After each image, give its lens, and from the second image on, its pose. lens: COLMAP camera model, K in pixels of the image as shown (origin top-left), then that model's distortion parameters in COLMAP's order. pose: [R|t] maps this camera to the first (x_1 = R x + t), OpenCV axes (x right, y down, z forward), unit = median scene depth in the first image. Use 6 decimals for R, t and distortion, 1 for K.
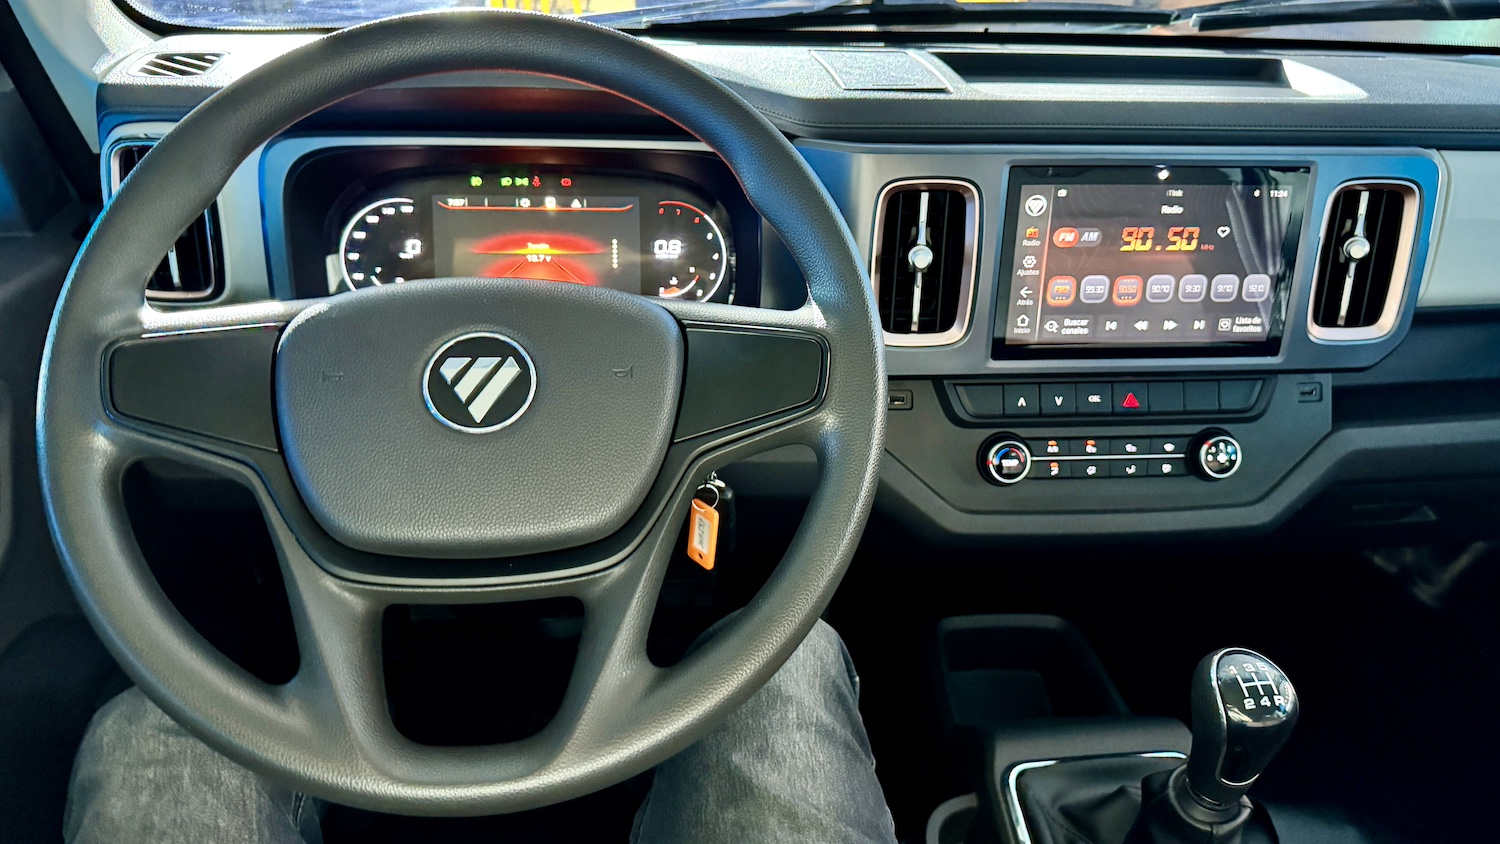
lens RADIAL K [[1034.6, 0, 751.7], [0, 1034.6, 476.2], [0, 0, 1]] dist [0.075832, -0.113068]
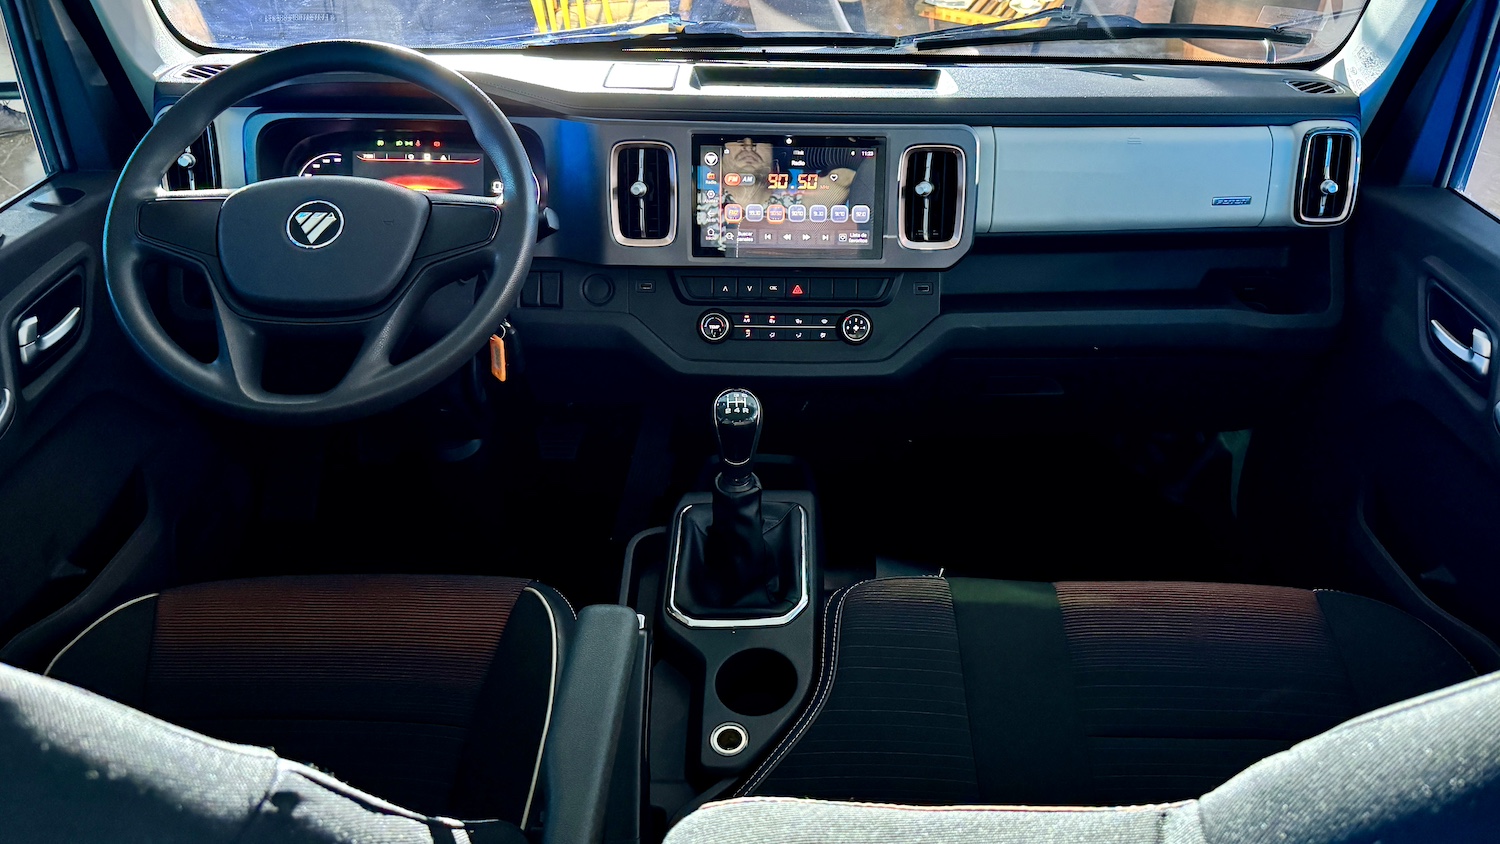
lens RADIAL K [[1067.1, 0, 750.0], [0, 1067.1, 422.0], [0, 0, 1]] dist [0.070243, -0.116616]
pose [[0.997203, 0.024045, -0.070763, 0.434218], [-0.028585, 0.997550, -0.063854, 0.236479], [0.069054, 0.065699, 0.995447, -0.584146]]
